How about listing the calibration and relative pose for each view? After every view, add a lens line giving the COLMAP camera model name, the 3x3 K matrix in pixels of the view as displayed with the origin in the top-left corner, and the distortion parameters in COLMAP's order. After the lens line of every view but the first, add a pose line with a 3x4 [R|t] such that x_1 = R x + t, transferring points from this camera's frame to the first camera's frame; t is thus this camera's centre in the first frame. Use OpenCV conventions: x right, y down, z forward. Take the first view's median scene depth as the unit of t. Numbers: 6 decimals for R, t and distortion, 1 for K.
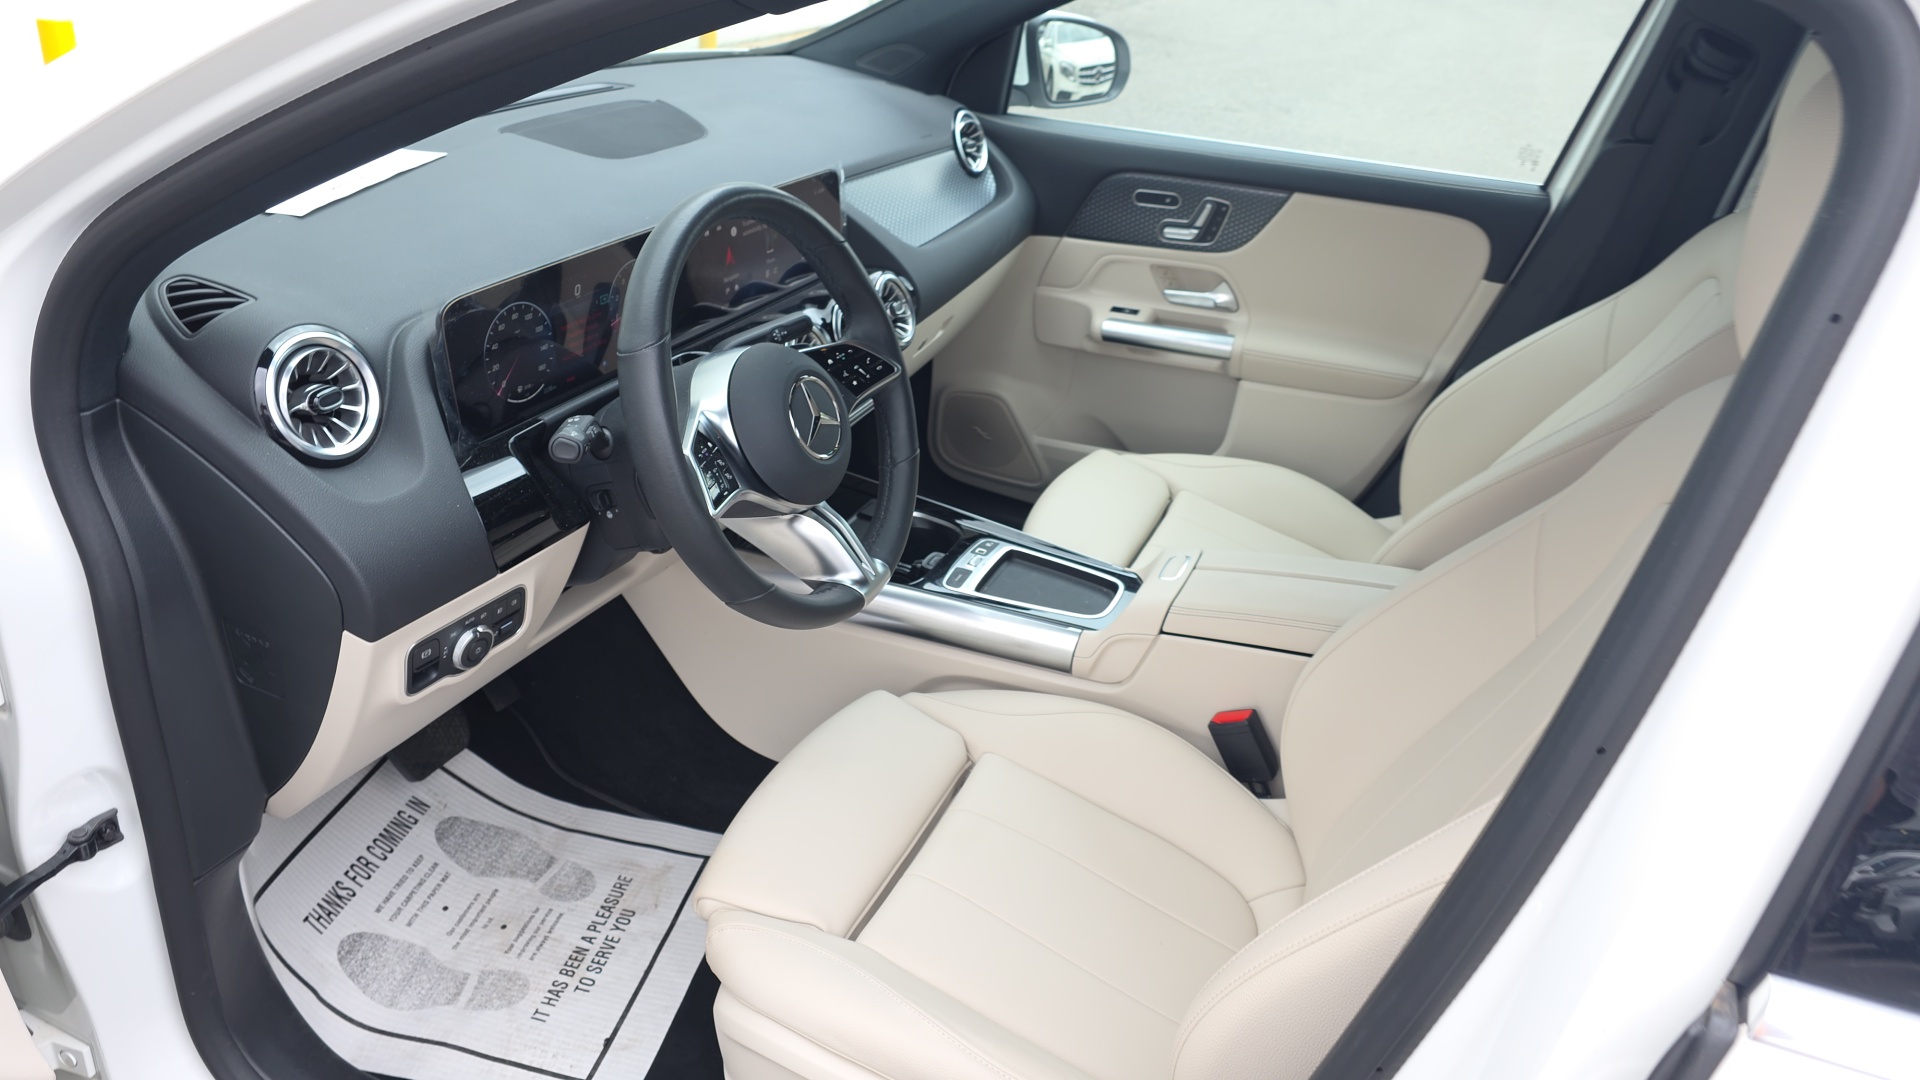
lens RADIAL K [[1293.7, 0, 972.3], [0, 1293.7, 540.4], [0, 0, 1]] dist [0.049020, -0.051778]
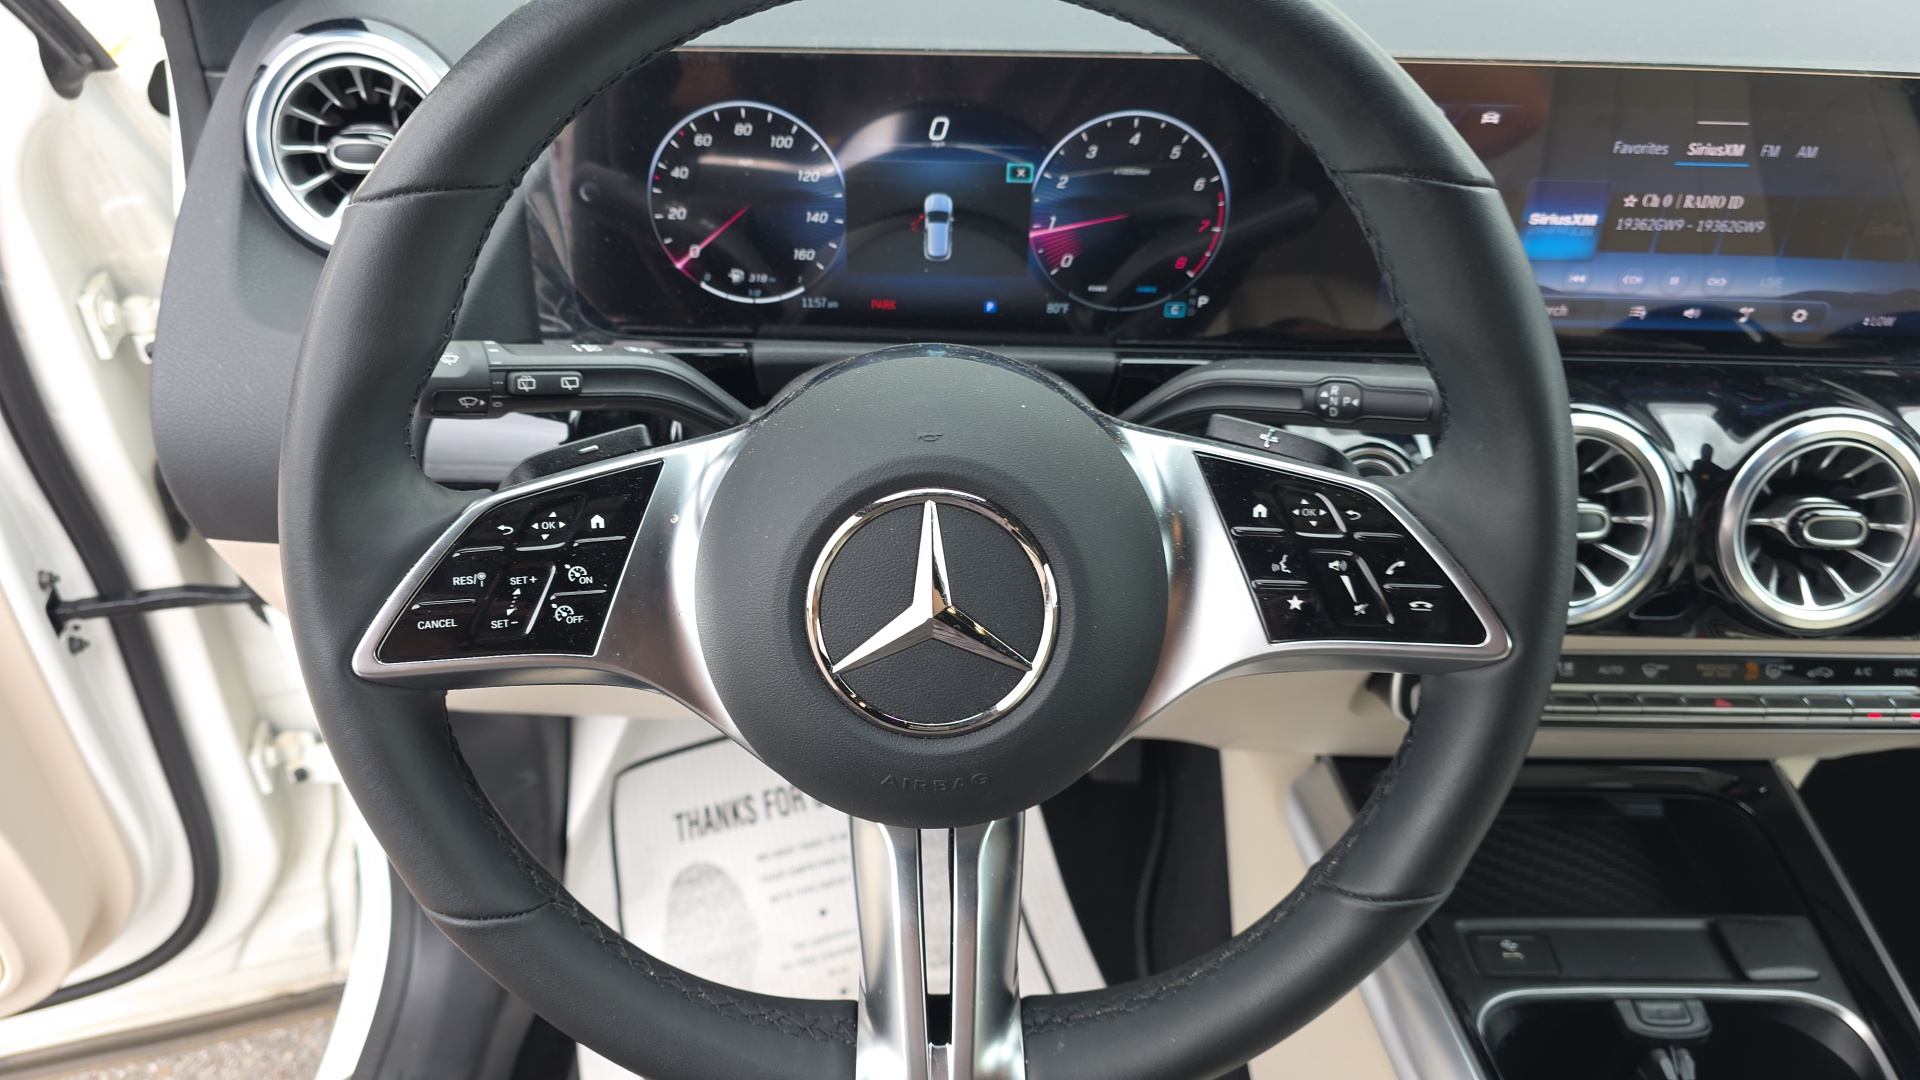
lens RADIAL K [[1293.7, 0, 933.4], [0, 1293.7, 532.5], [0, 0, 1]] dist [0.049020, -0.051778]
pose [[0.379172, 0.459908, -0.802940, 0.077776], [-0.425310, 0.857267, 0.290182, -0.117306], [0.821791, 0.231469, 0.520655, 0.457075]]
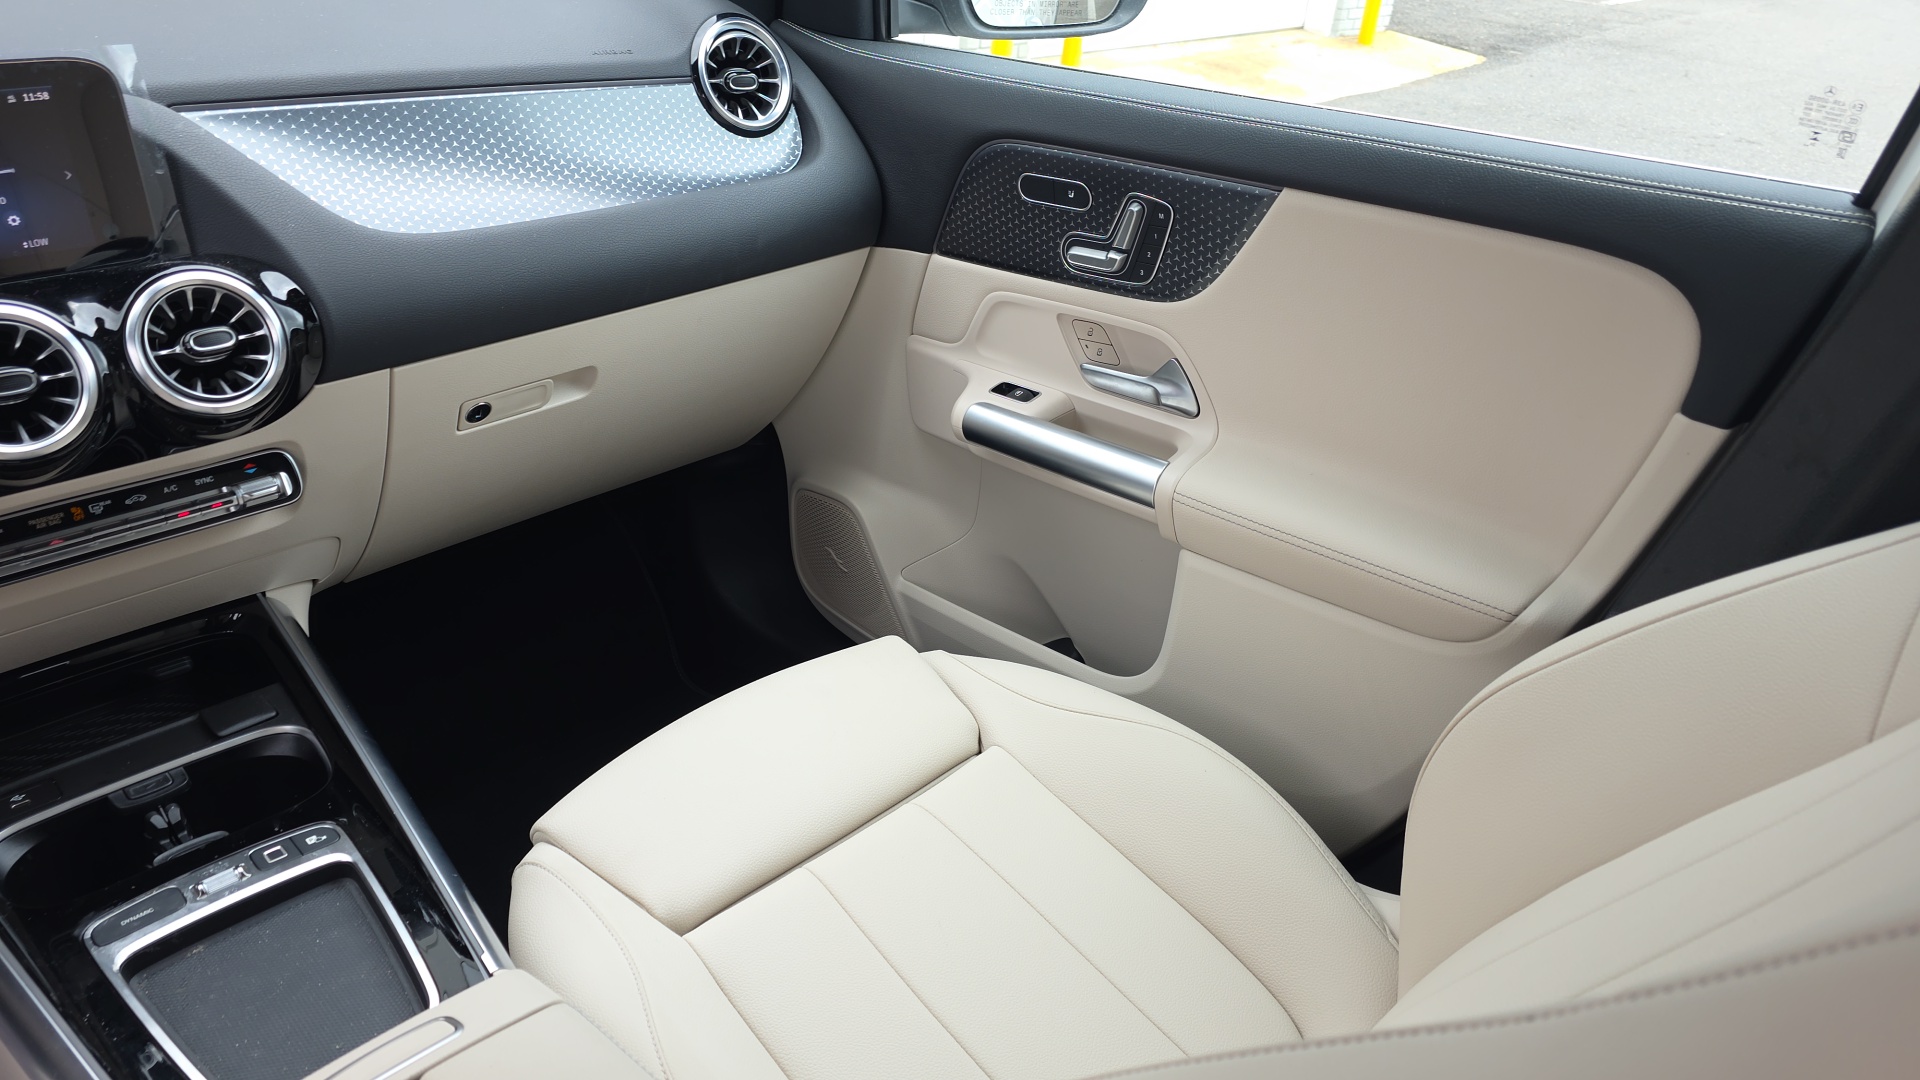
lens RADIAL K [[1293.7, 0, 952.1], [0, 1293.7, 551.3], [0, 0, 1]] dist [0.049020, -0.051778]
pose [[0.922324, 0.149805, -0.356198, 0.315858], [-0.155625, 0.987738, 0.012442, -0.117937], [0.353695, 0.043958, 0.934328, 0.497331]]
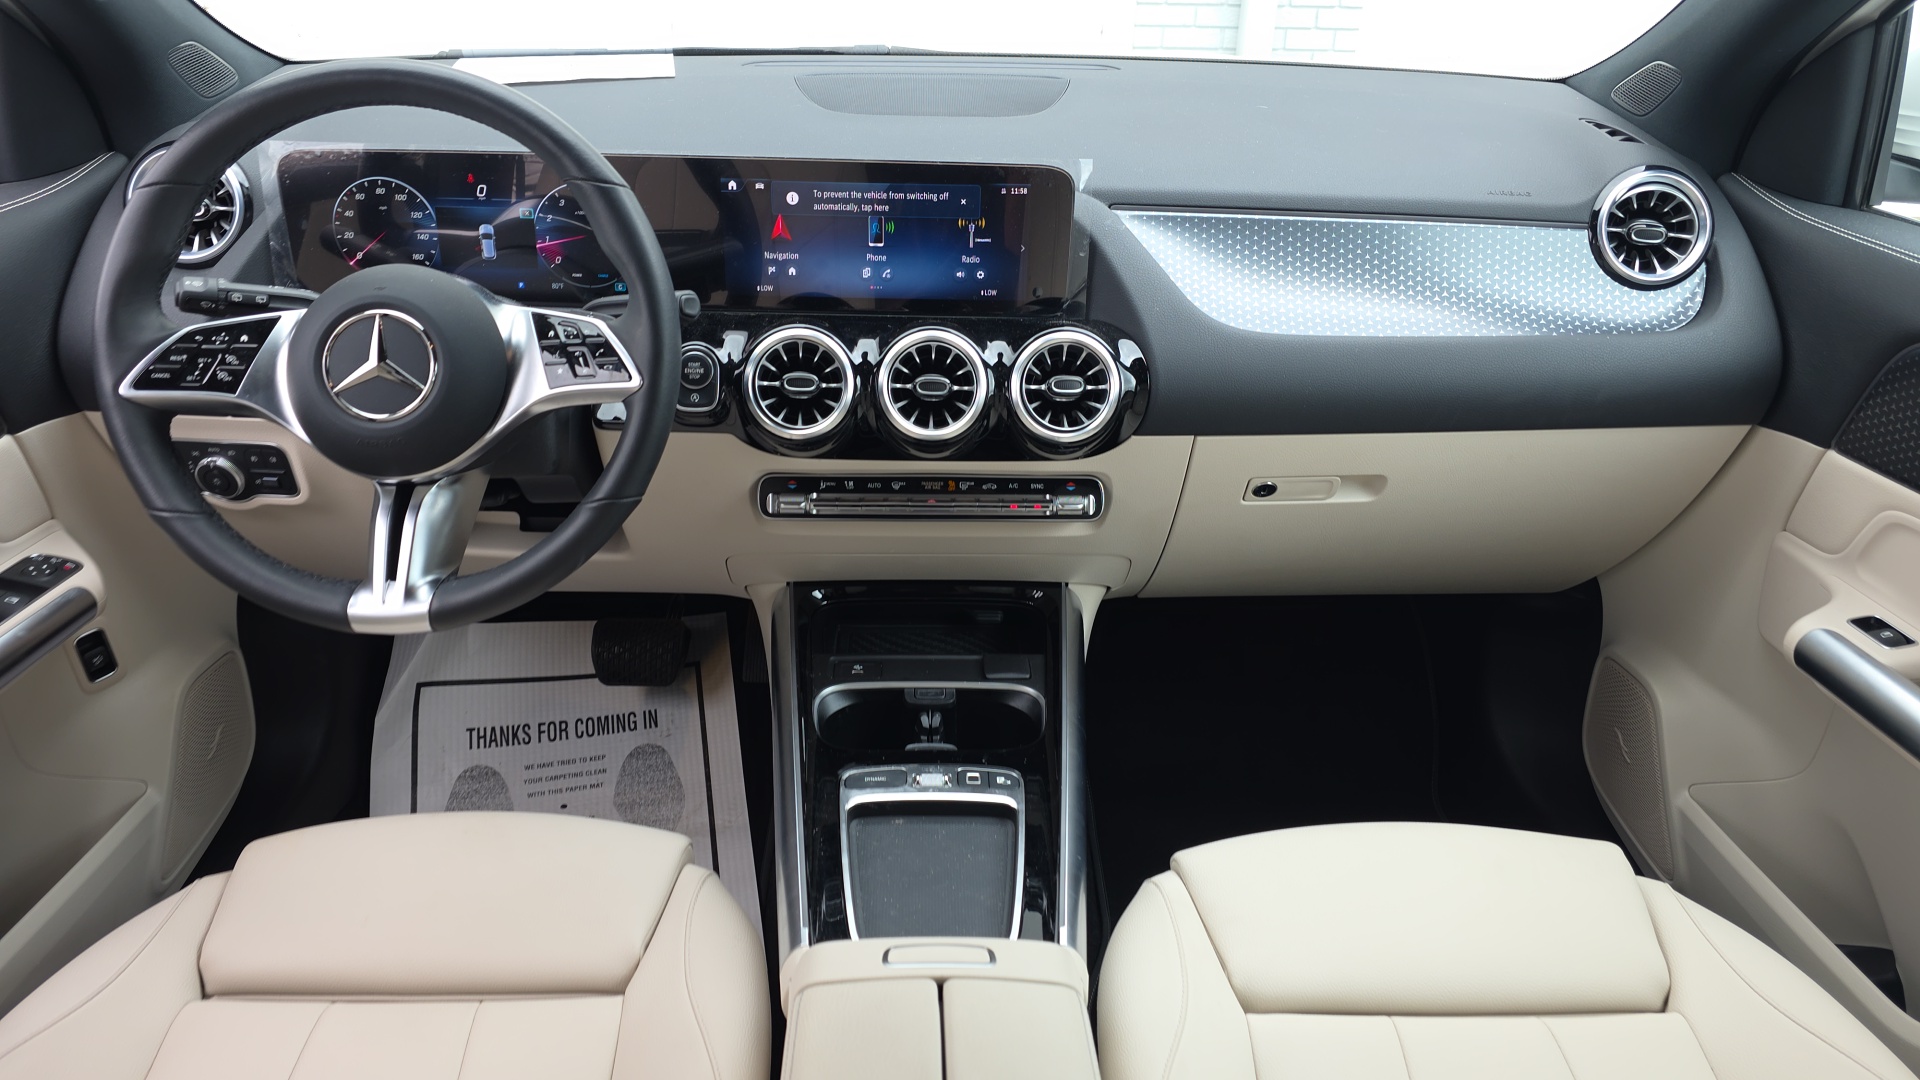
lens RADIAL K [[1293.7, 0, 951.8], [0, 1293.7, 506.9], [0, 0, 1]] dist [0.049020, -0.051778]
pose [[0.395713, 0.321919, -0.860104, 0.392545], [-0.421673, 0.895681, 0.141233, -0.151414], [0.815845, 0.306795, 0.490177, 0.514584]]
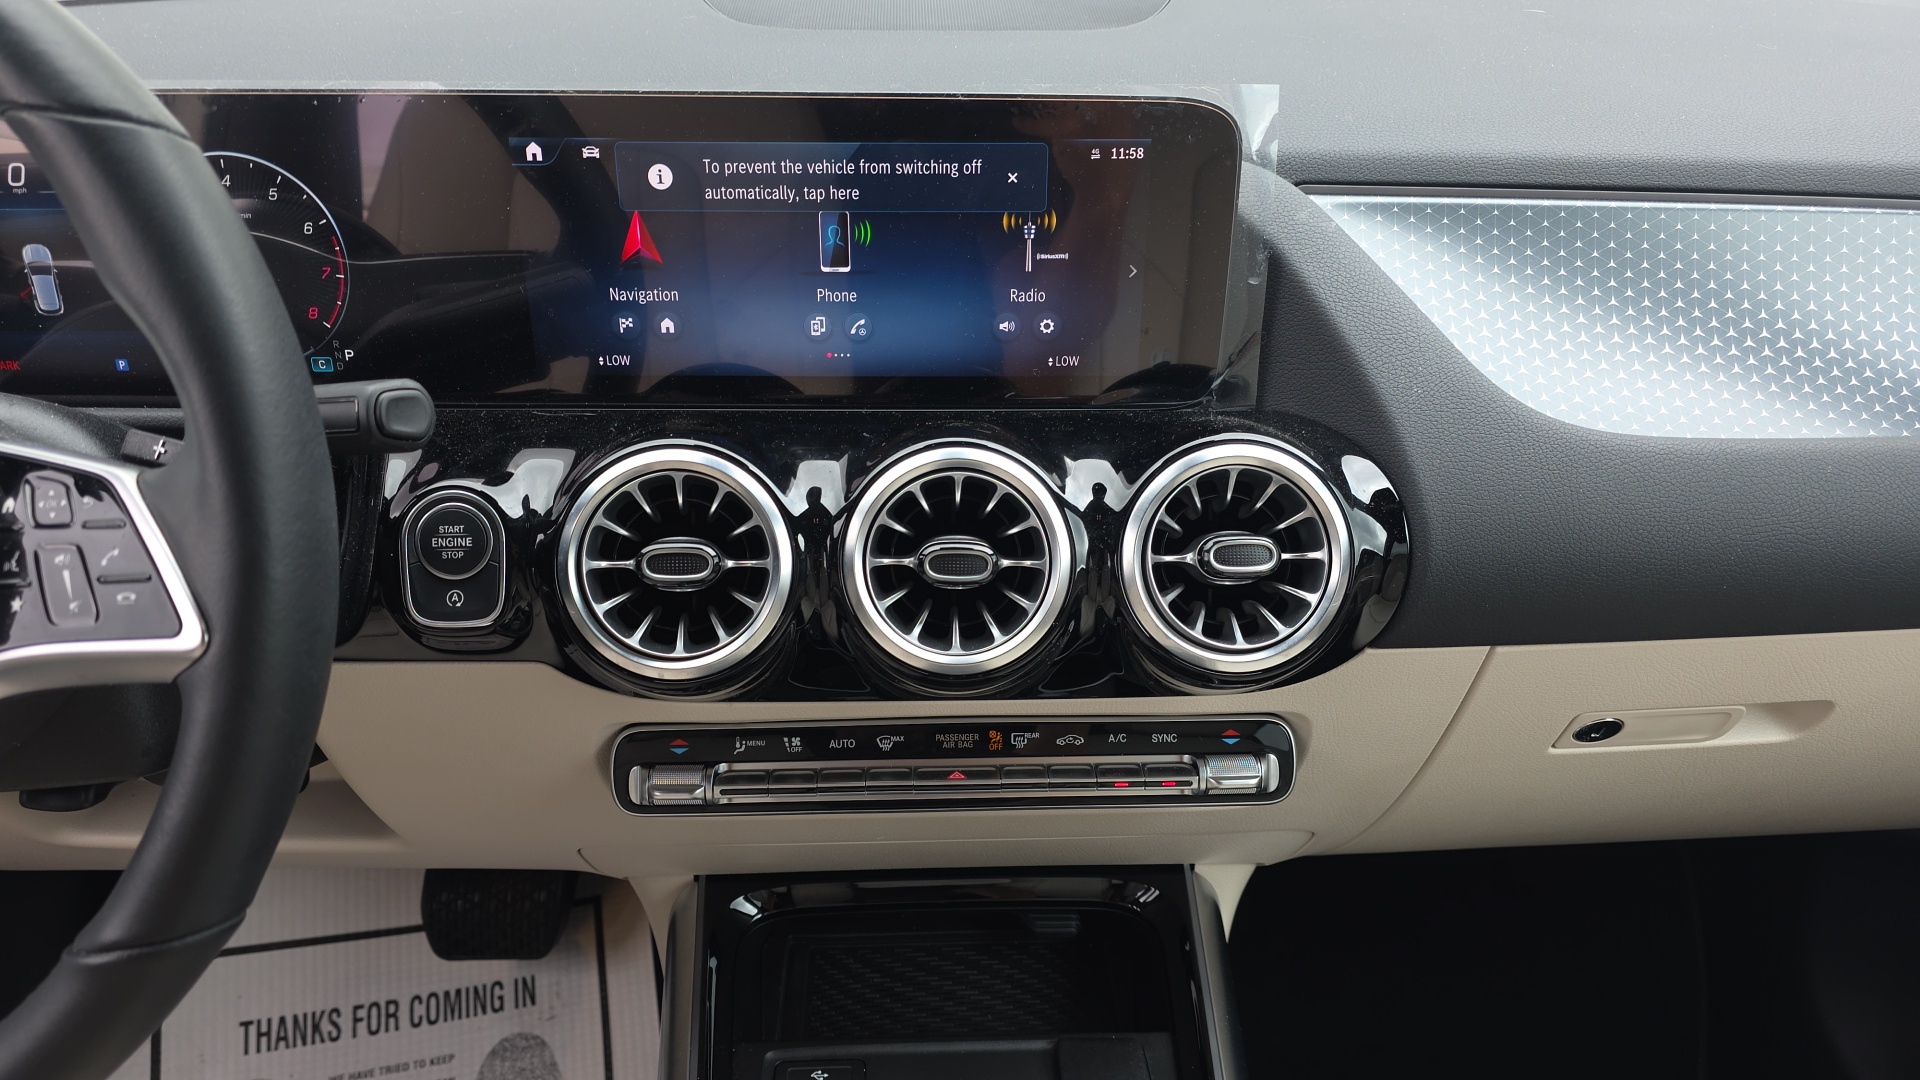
lens RADIAL K [[1293.7, 0, 953.3], [0, 1293.7, 550.2], [0, 0, 1]] dist [0.049020, -0.051778]
pose [[0.409622, 0.320820, -0.853981, 0.141036], [-0.404205, 0.903043, 0.145370, -0.156026], [0.817819, 0.285636, 0.499583, 0.621323]]
